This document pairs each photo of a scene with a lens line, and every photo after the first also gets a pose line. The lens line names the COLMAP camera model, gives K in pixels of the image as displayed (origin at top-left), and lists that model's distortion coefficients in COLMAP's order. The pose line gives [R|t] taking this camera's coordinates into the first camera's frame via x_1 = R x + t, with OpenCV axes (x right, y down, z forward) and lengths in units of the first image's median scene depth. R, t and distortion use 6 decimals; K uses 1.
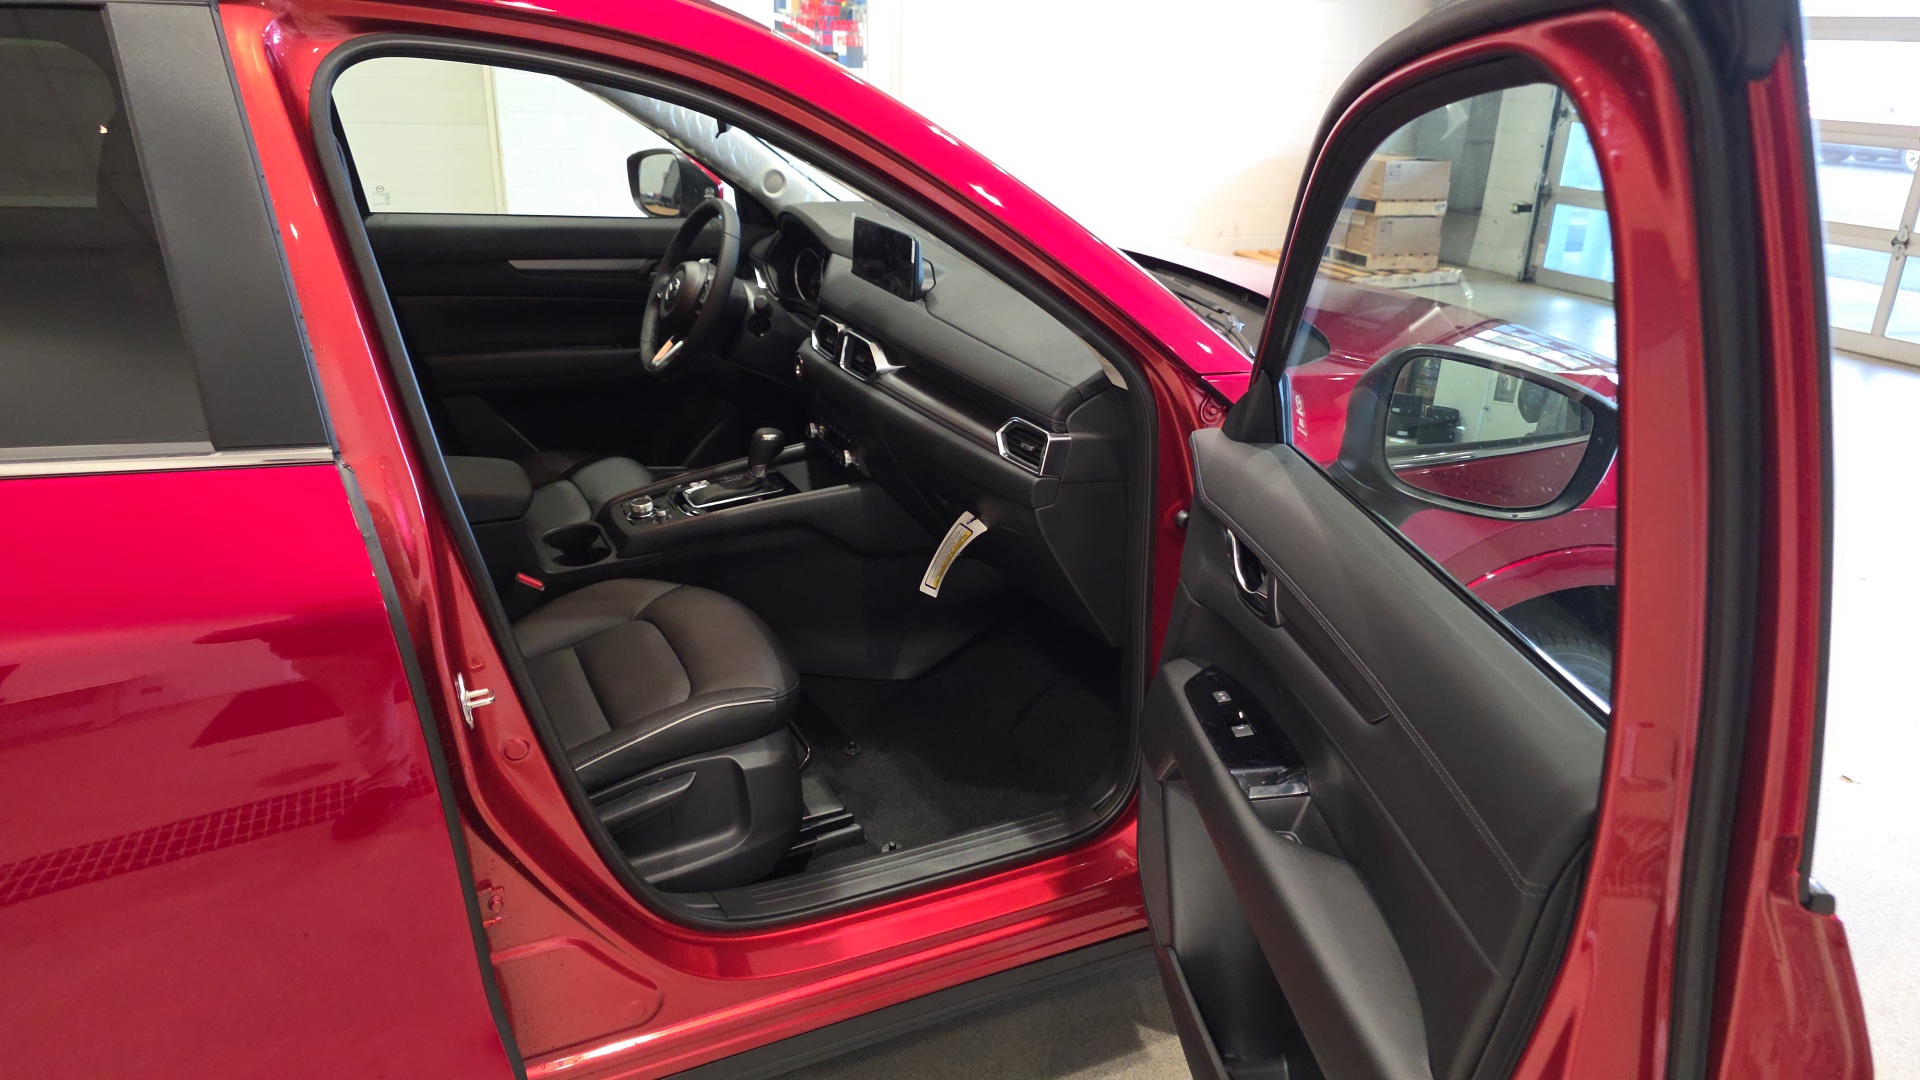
lens RADIAL K [[1278.3, 0, 978.0], [0, 1278.3, 527.3], [0, 0, 1]] dist [0.061847, -0.059012]
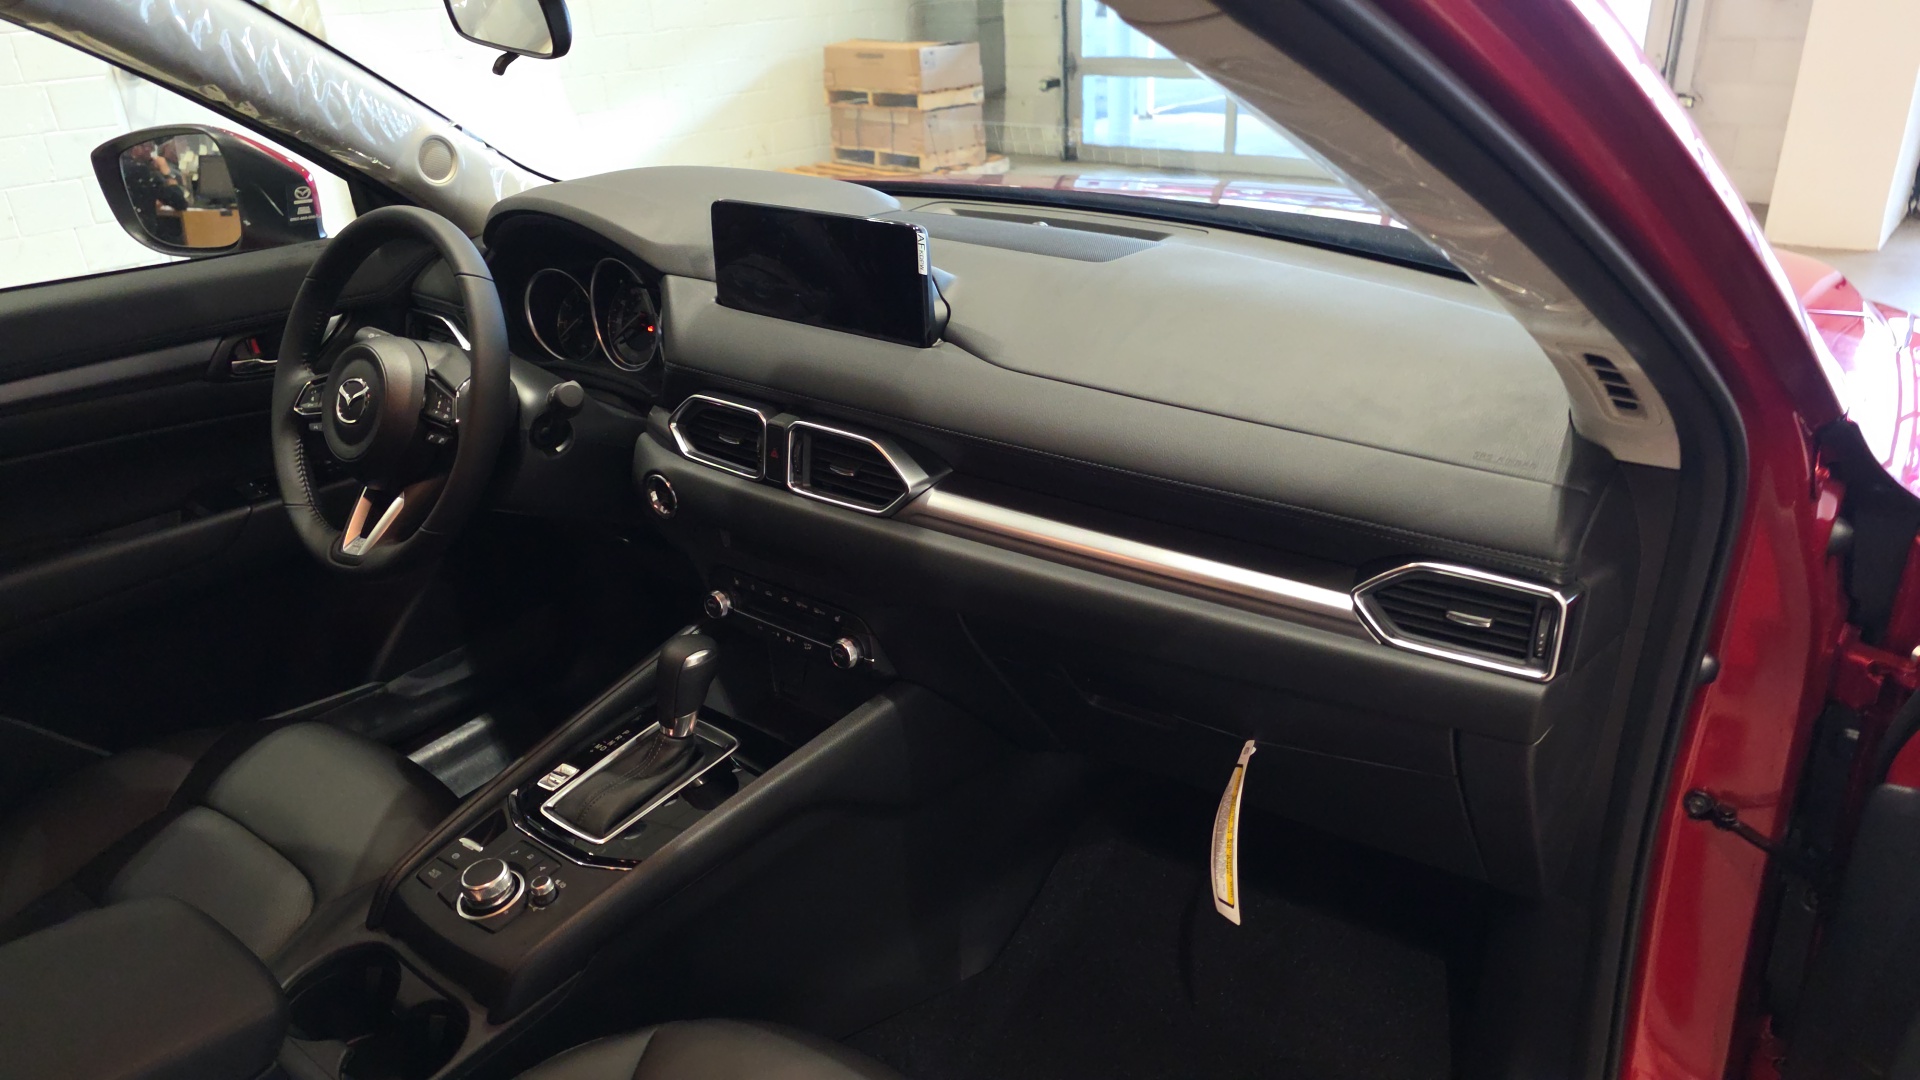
lens RADIAL K [[1282.2, 0, 969.7], [0, 1282.2, 541.0], [0, 0, 1]] dist [0.065412, -0.061159]
pose [[0.900366, -0.247547, 0.357857, -0.219895], [0.221972, 0.968648, 0.111579, -0.137861], [-0.374259, -0.021027, 0.927086, 0.447368]]
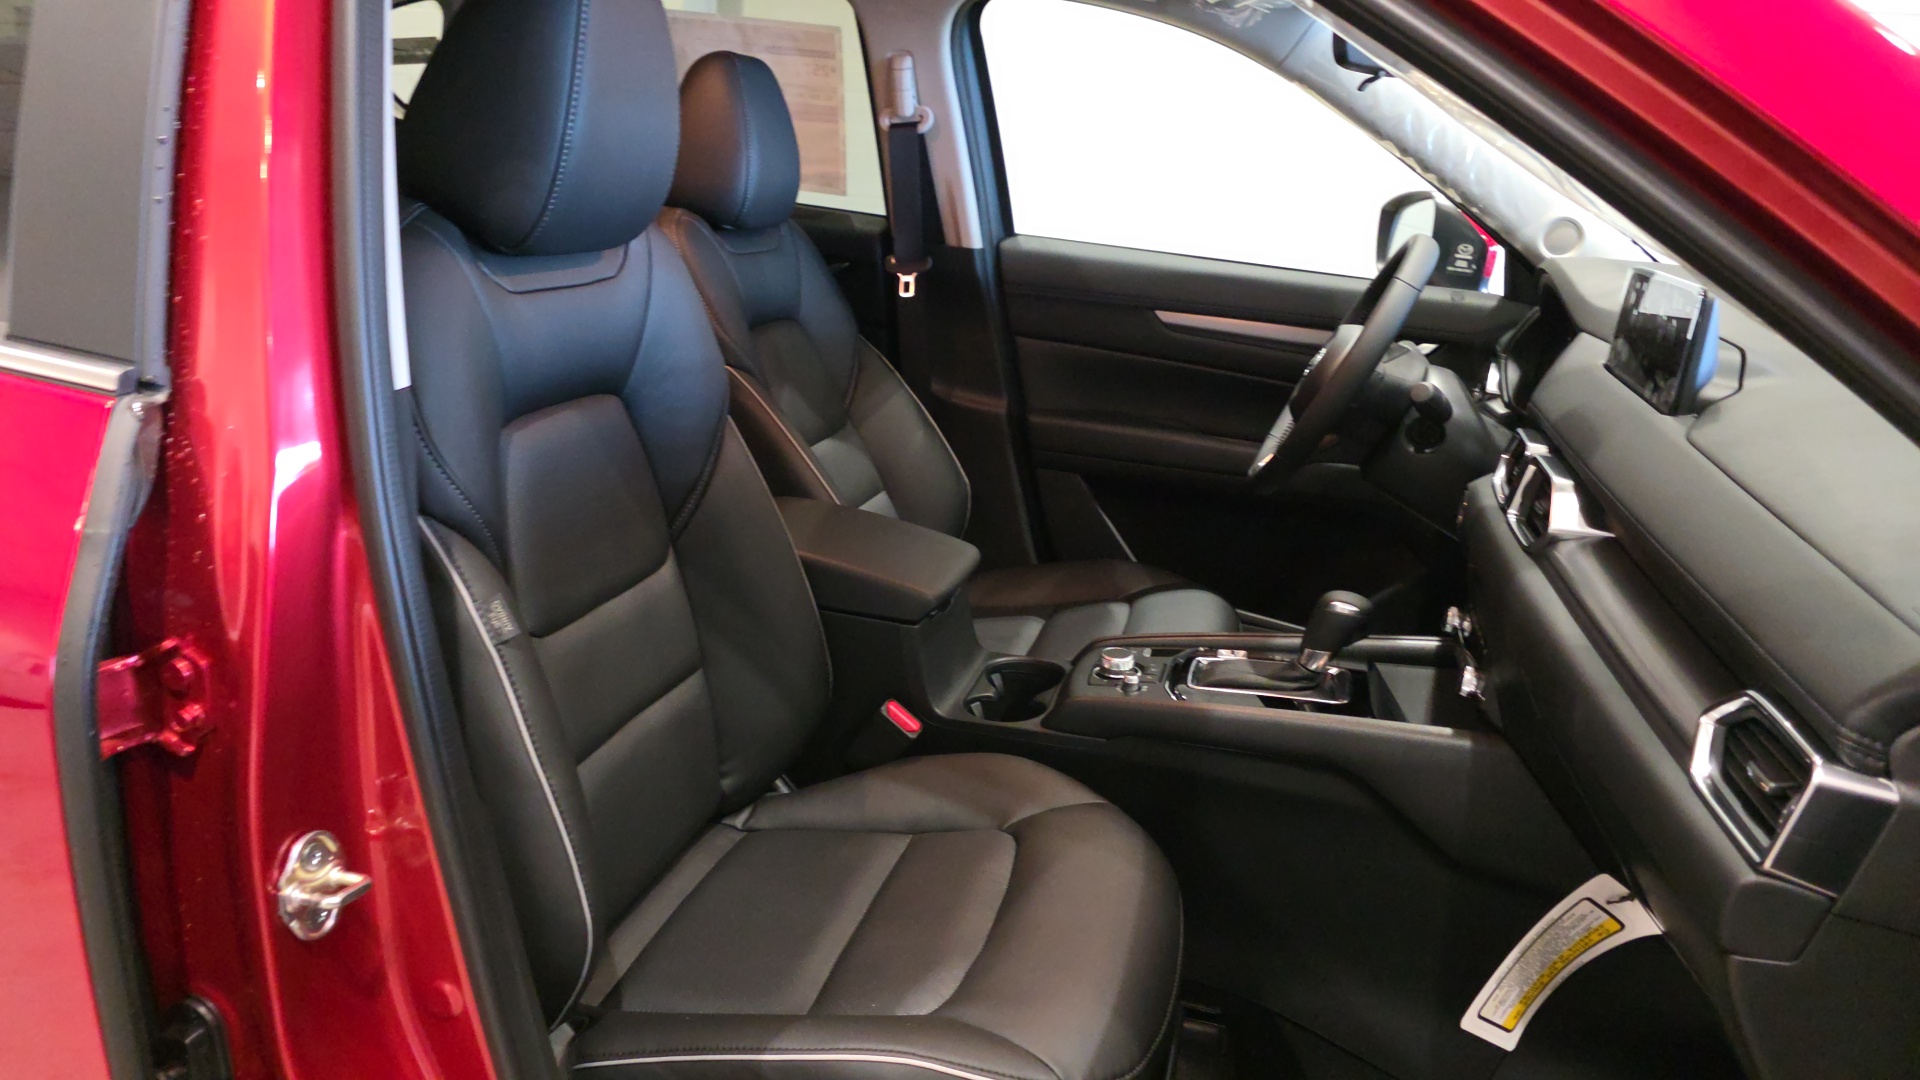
lens RADIAL K [[1271.7, 0, 968.1], [0, 1271.7, 514.1], [0, 0, 1]] dist [0.082128, -0.087919]
pose [[0.742259, 0.202015, -0.638938, 0.067326], [-0.281339, 0.959320, -0.023522, -0.046038], [0.608194, 0.197218, 0.768898, 0.410408]]
